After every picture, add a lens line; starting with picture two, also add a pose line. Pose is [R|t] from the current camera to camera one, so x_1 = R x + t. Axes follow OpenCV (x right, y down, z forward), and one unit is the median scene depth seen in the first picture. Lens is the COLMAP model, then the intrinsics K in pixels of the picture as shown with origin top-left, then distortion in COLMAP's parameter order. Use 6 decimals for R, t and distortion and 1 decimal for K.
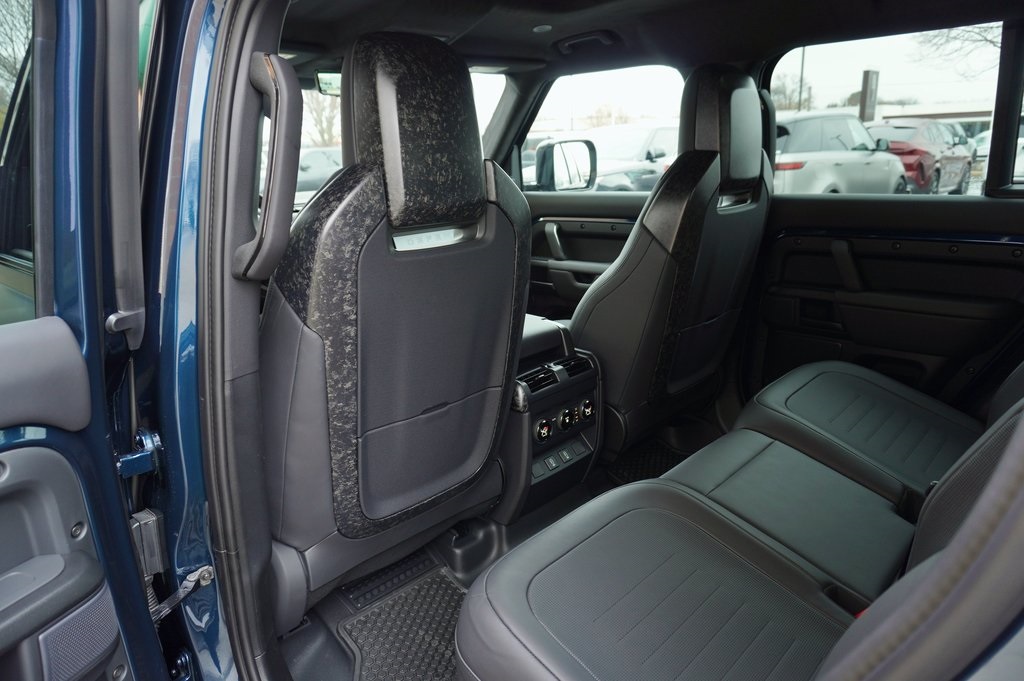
lens RADIAL K [[694.0, 0, 511.4], [0, 694.0, 342.3], [0, 0, 1]] dist [-0.033784, 0.027922]
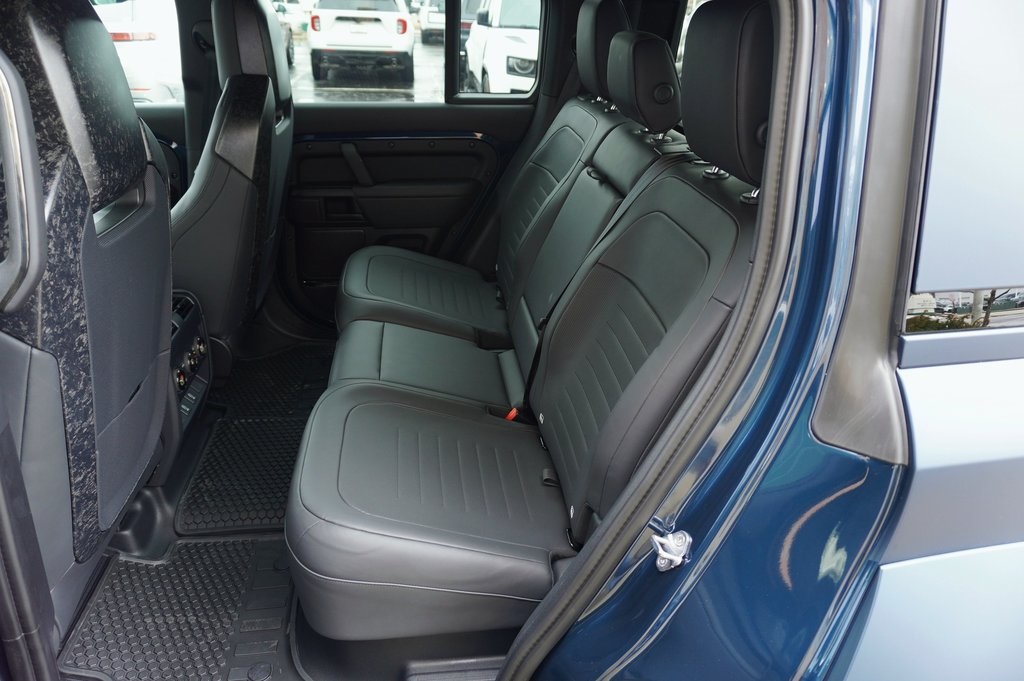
lens RADIAL K [[694.0, 0, 516.6], [0, 694.0, 341.6], [0, 0, 1]] dist [-0.033784, 0.027922]
pose [[0.624923, -0.301318, 0.720194, -0.343716], [0.162535, 0.952515, 0.257484, -0.098236], [-0.763580, -0.043851, 0.644223, 0.012477]]
